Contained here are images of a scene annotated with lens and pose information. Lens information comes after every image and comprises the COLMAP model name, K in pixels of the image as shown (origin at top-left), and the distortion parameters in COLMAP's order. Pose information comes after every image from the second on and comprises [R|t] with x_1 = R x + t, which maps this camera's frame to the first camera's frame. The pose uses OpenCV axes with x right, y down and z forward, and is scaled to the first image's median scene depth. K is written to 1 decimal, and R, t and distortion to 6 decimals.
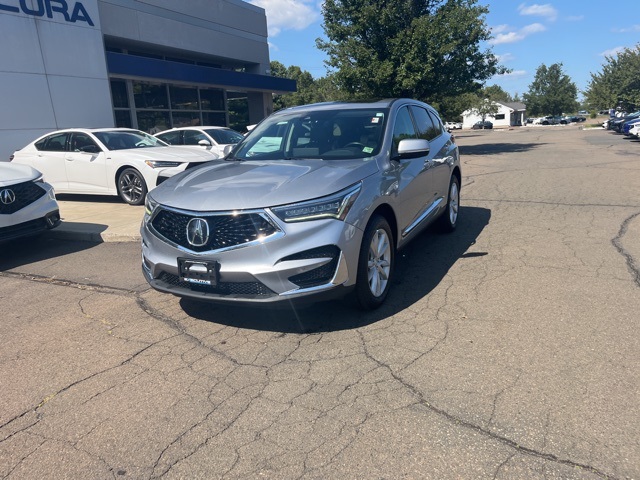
lens RADIAL K [[484.3, 0, 318.5], [0, 484.3, 231.6], [0, 0, 1]] dist [0.073627, -0.096752]
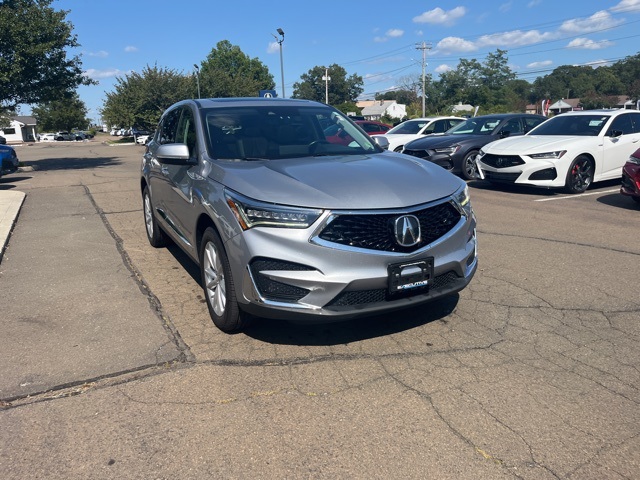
lens RADIAL K [[484.3, 0, 318.5], [0, 484.3, 231.6], [0, 0, 1]] dist [0.073627, -0.096752]
pose [[0.588749, -0.141963, 0.795752, -0.795795], [0.168306, 0.984410, 0.051096, -0.053102], [-0.790600, 0.103847, 0.603463, 0.446209]]
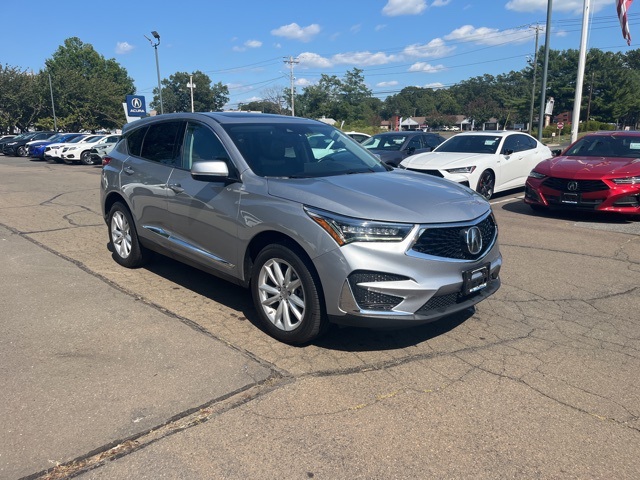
lens RADIAL K [[485.2, 0, 328.9], [0, 485.2, 237.6], [0, 0, 1]] dist [0.071580, -0.092882]
pose [[0.330052, -0.151212, 0.931773, -0.984656], [0.183606, 0.978518, 0.093761, -0.118501], [-0.925934, 0.140133, 0.350725, 0.695408]]
